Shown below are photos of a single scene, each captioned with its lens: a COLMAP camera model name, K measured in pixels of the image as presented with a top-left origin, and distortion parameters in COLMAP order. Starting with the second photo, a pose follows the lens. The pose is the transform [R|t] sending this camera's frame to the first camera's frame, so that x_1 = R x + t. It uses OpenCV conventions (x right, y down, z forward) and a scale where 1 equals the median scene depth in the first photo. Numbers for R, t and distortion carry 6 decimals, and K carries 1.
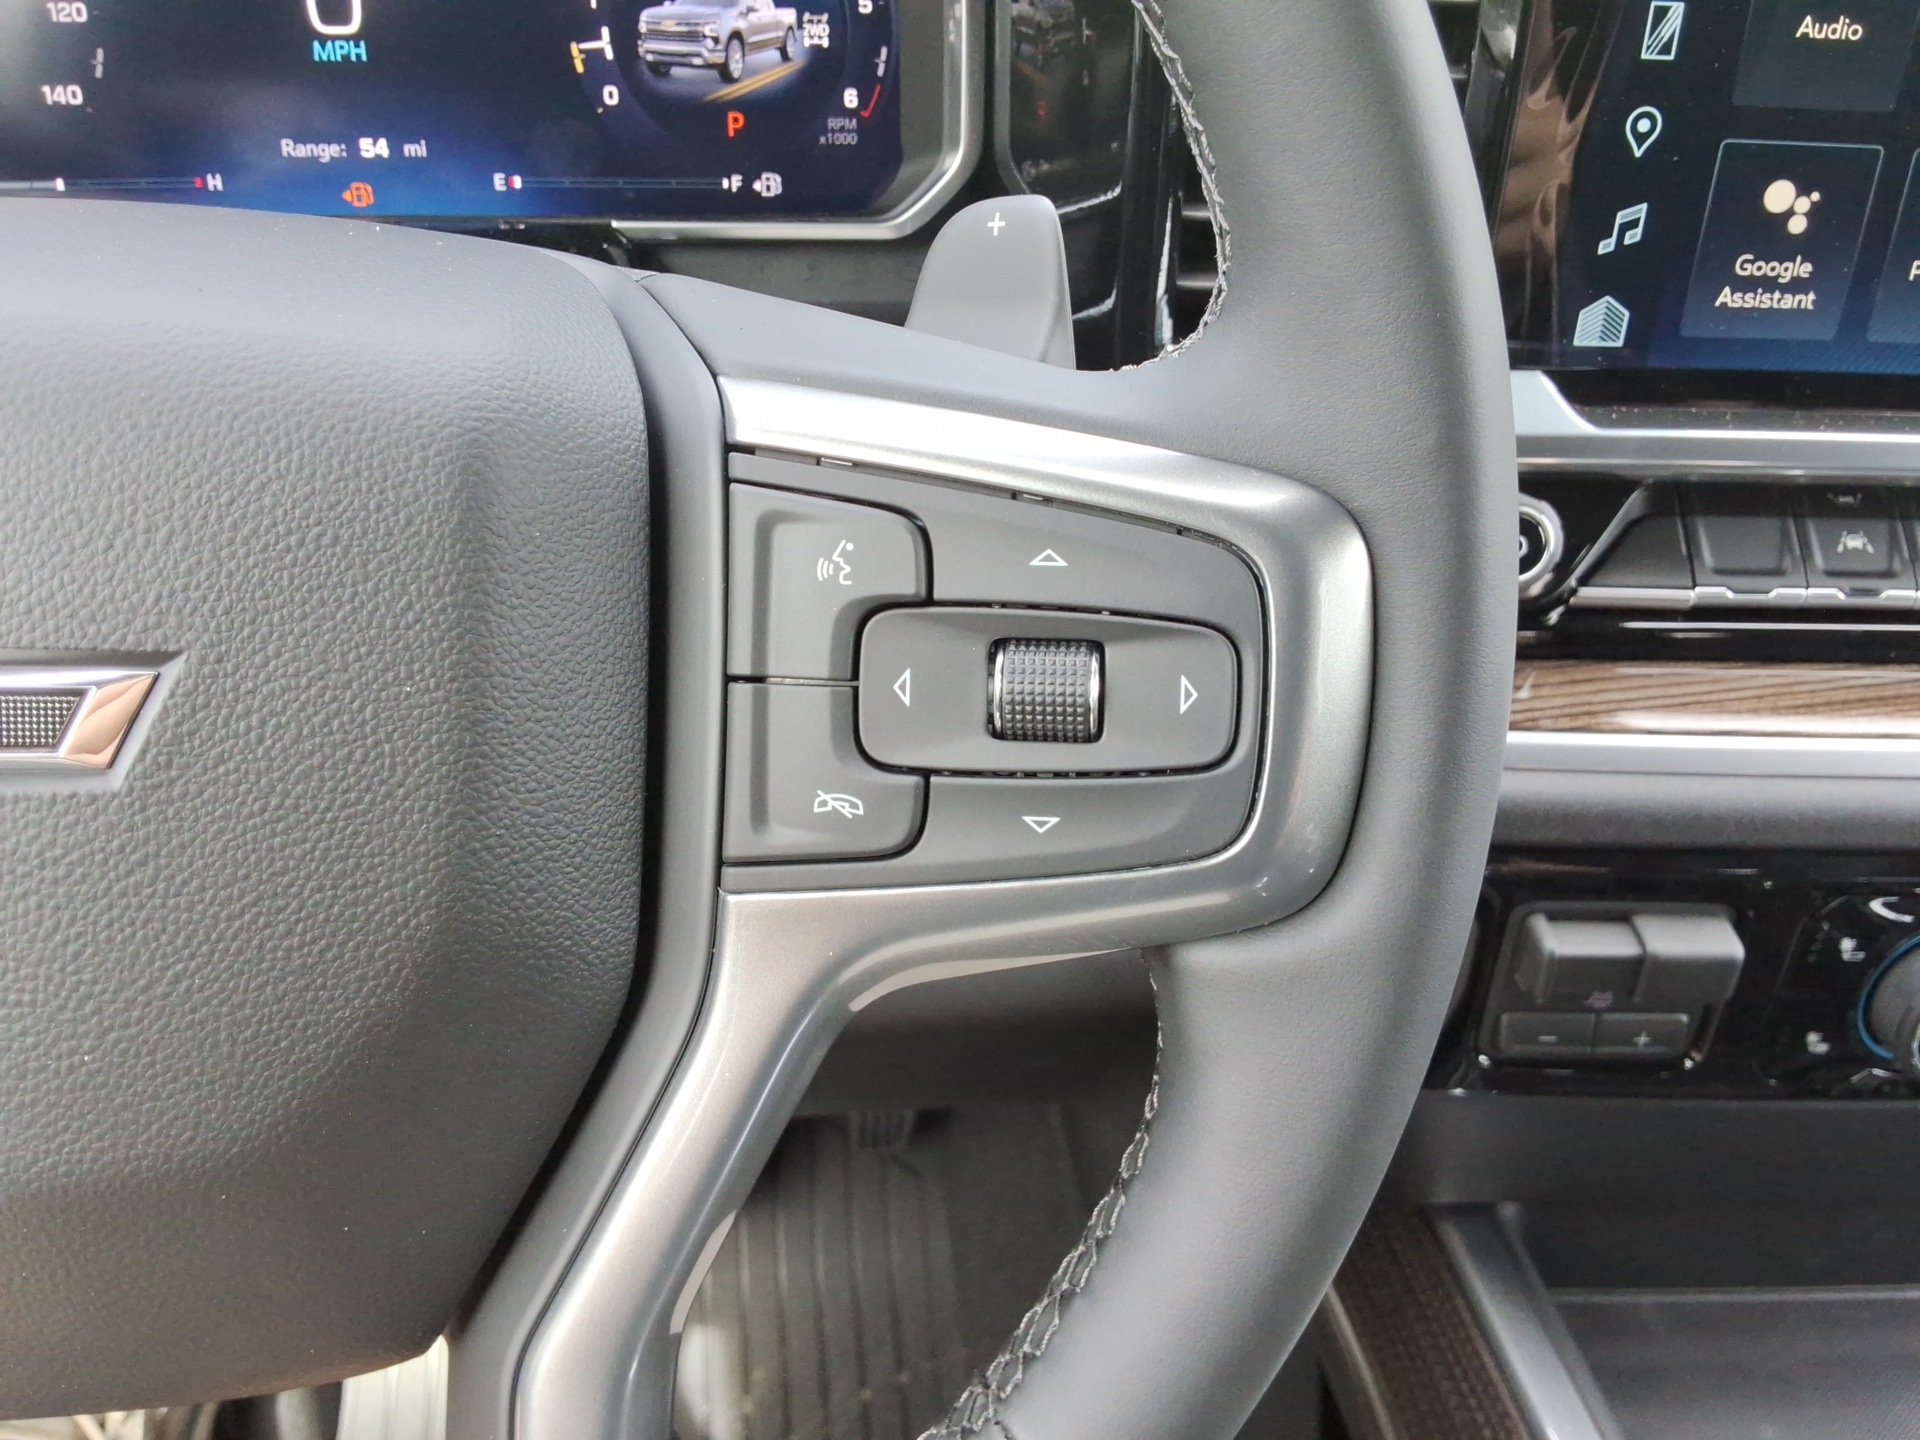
lens RADIAL K [[1592.3, 0, 975.6], [0, 1592.3, 708.5], [0, 0, 1]] dist [0.113047, -0.198357]
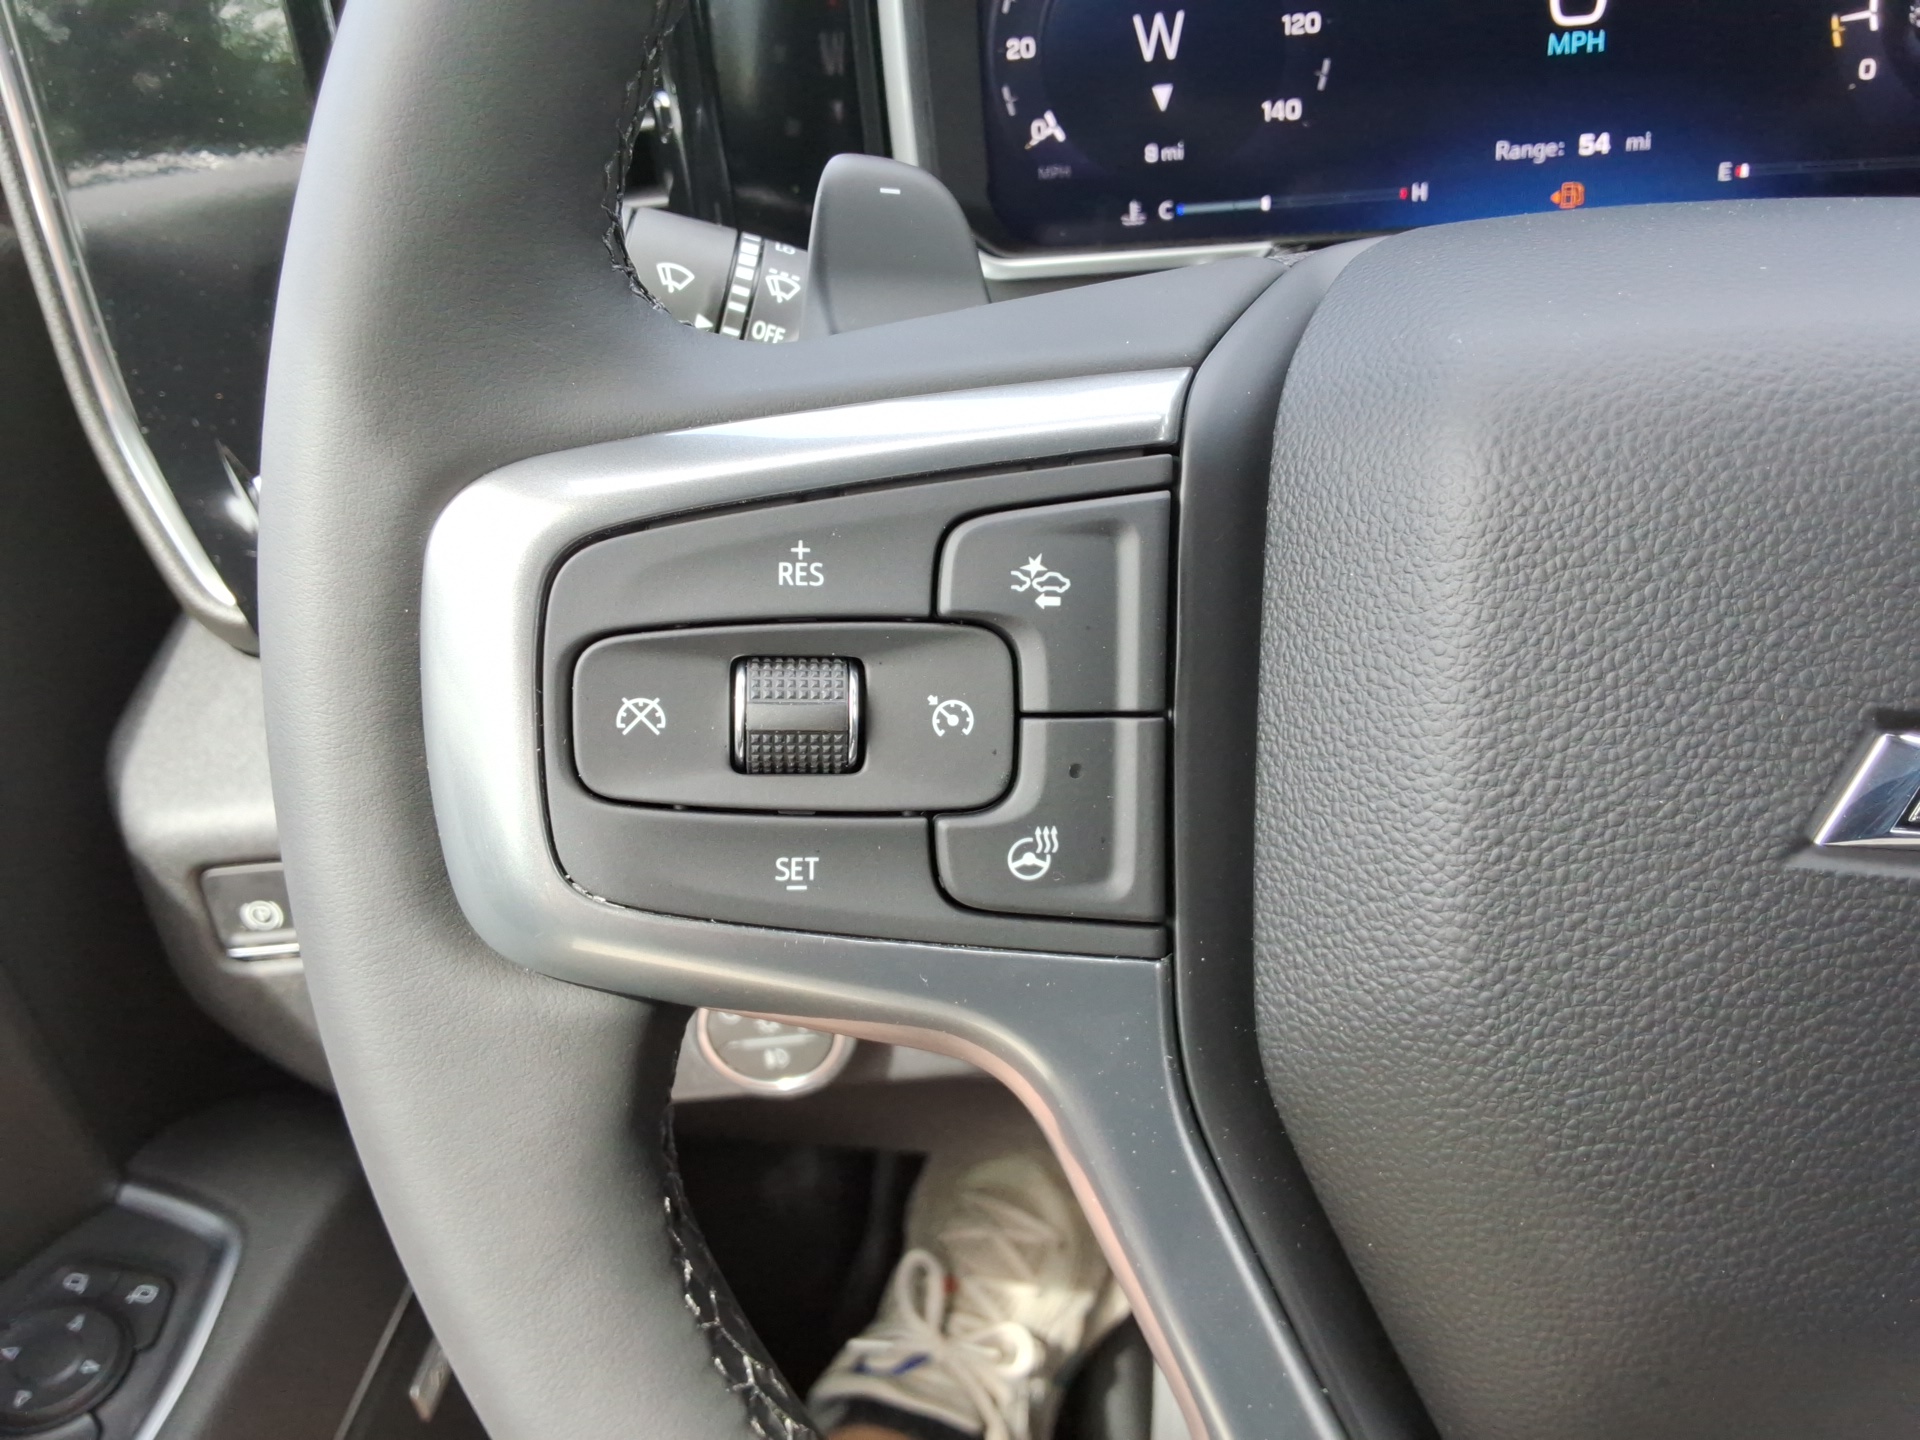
lens RADIAL K [[1592.3, 0, 975.6], [0, 1592.3, 708.5], [0, 0, 1]] dist [0.113047, -0.198357]
pose [[0.950364, 0.035160, -0.309147, -0.413507], [-0.035907, 0.999350, 0.003277, -0.009934], [0.309062, 0.007986, 0.951009, 0.000306]]
